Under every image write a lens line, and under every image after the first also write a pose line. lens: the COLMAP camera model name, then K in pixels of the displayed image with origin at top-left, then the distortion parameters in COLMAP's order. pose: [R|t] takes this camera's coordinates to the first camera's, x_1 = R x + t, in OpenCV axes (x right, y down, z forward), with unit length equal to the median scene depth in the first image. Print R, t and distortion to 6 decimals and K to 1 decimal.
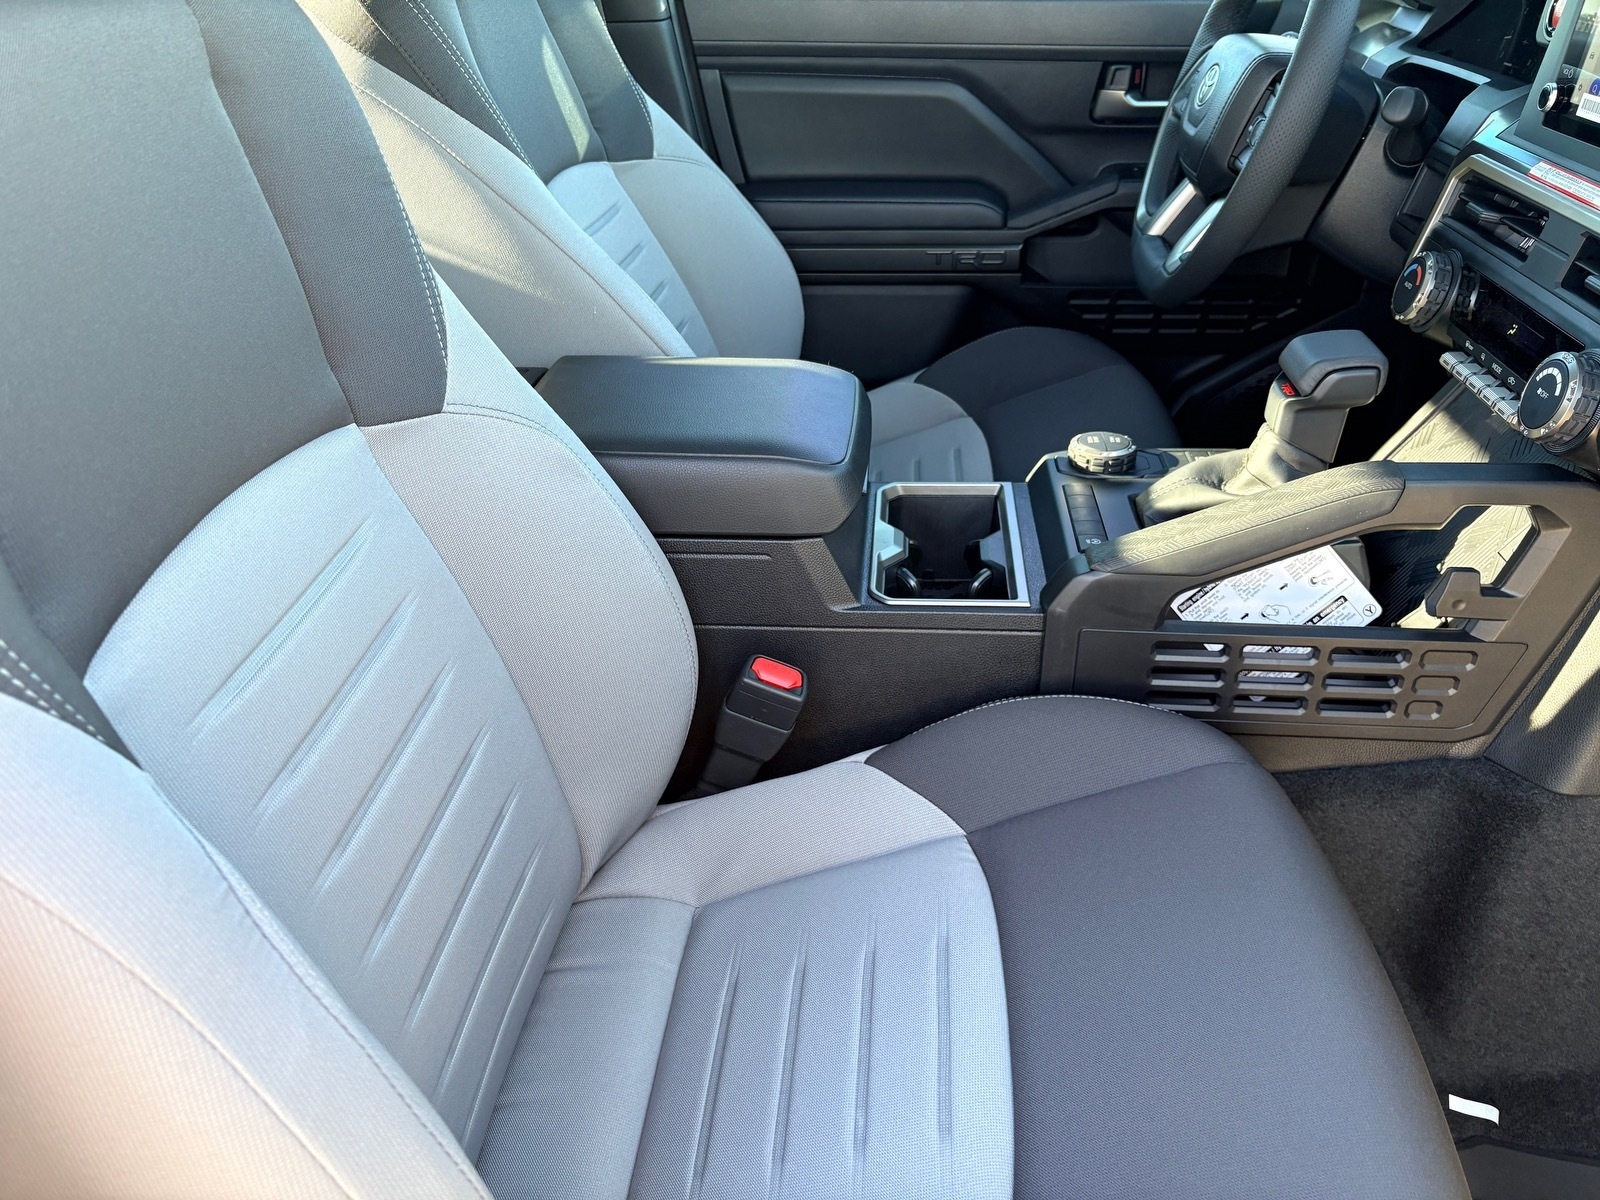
lens RADIAL K [[1220.3, 0, 790.5], [0, 1220.3, 600.0], [0, 0, 1]] dist [0.034442, -0.038512]
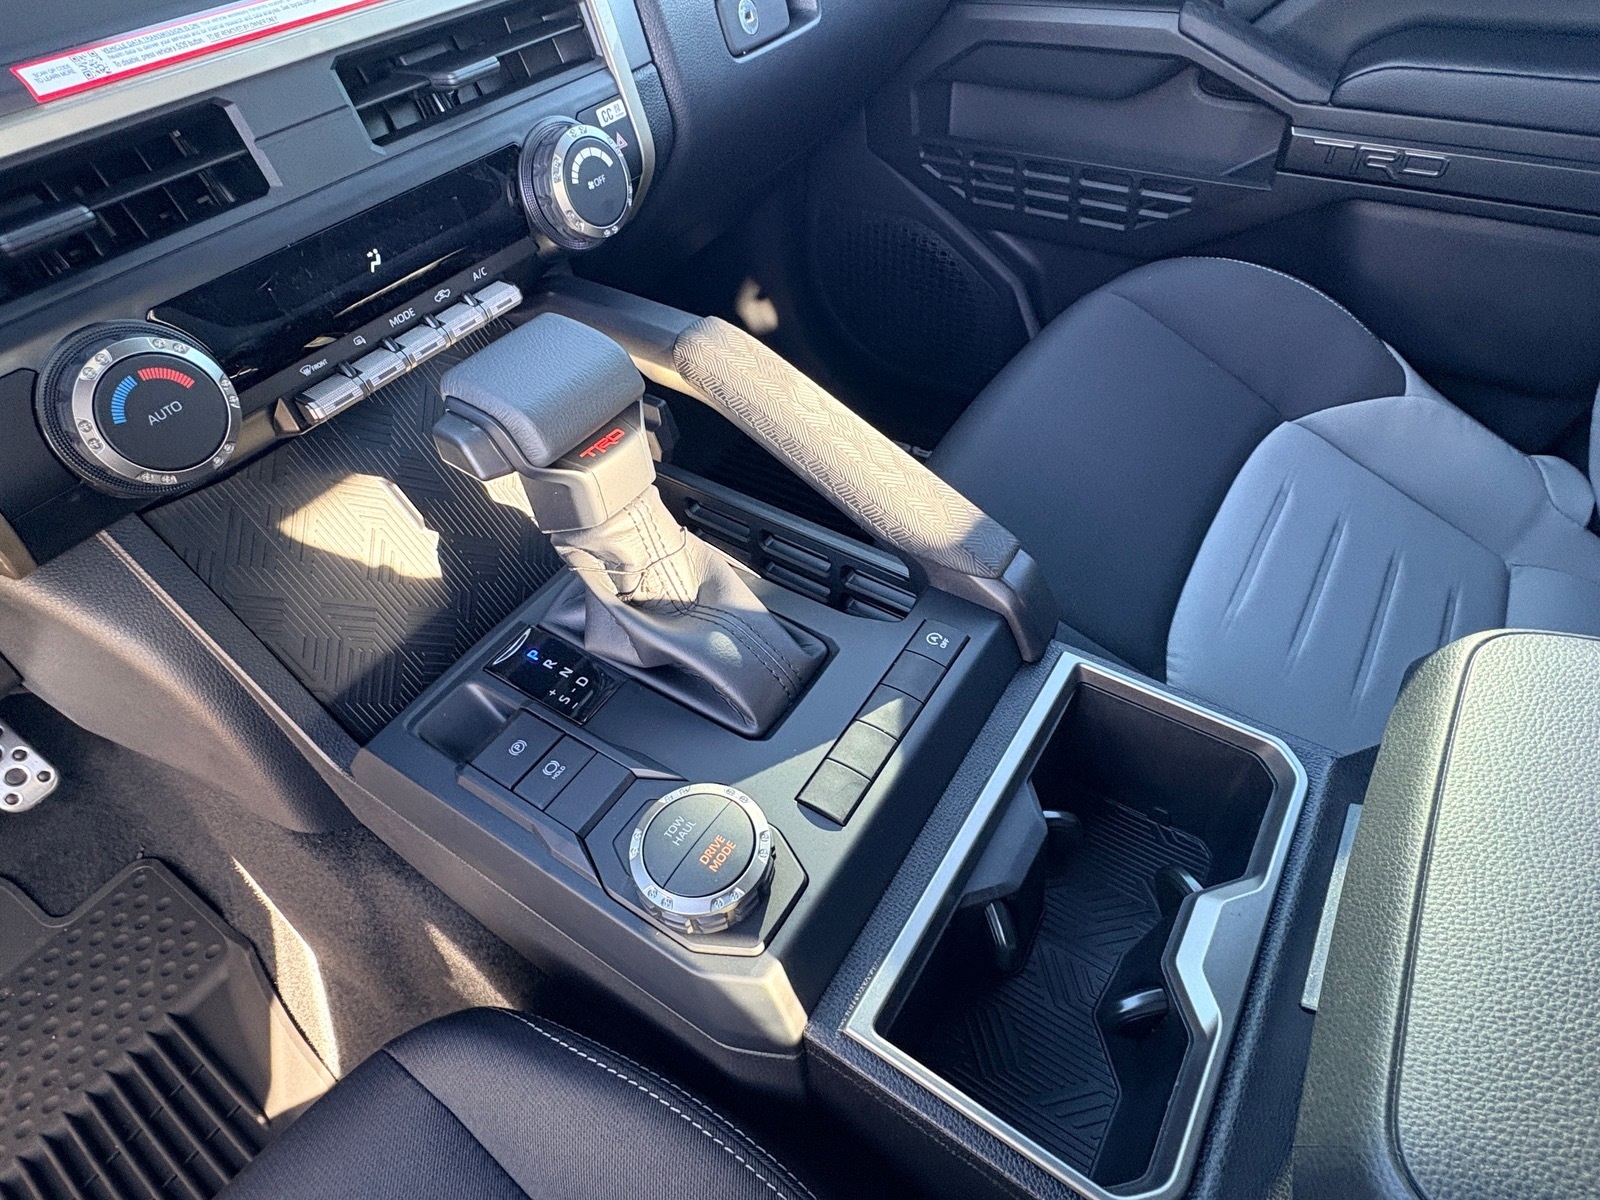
lens RADIAL K [[875.4, 0, 781.2], [0, 875.4, 595.5], [0, 0, 1]] dist [-0.001452, 0.003301]
pose [[-0.875785, -0.279140, 0.393804, 0.146748], [0.314793, 0.288191, 0.904351, -0.496855], [-0.365932, 0.915984, -0.164522, 1.095735]]
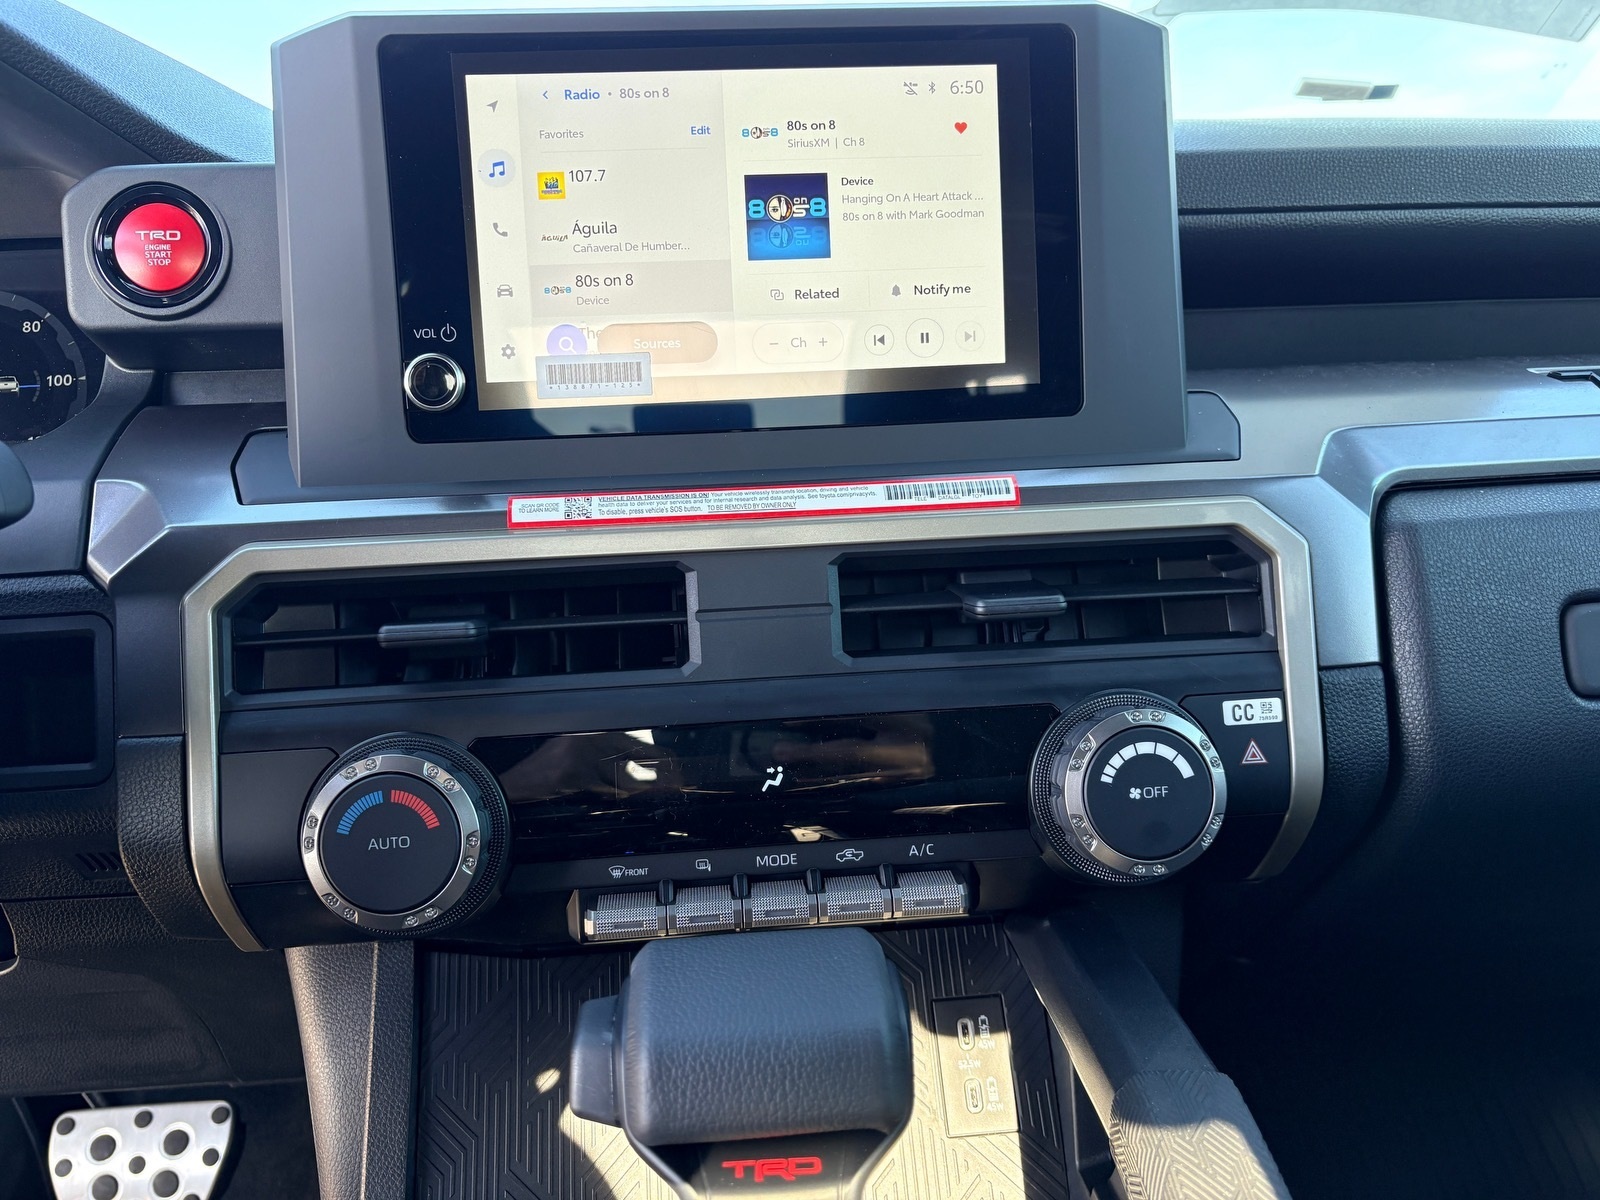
lens RADIAL K [[1220.3, 0, 789.5], [0, 1220.3, 597.9], [0, 0, 1]] dist [0.034442, -0.038512]
pose [[-0.180688, -0.150001, 0.972035, 0.115567], [0.524250, 0.821514, 0.224224, -0.362593], [-0.832174, 0.550104, -0.069800, 0.930321]]
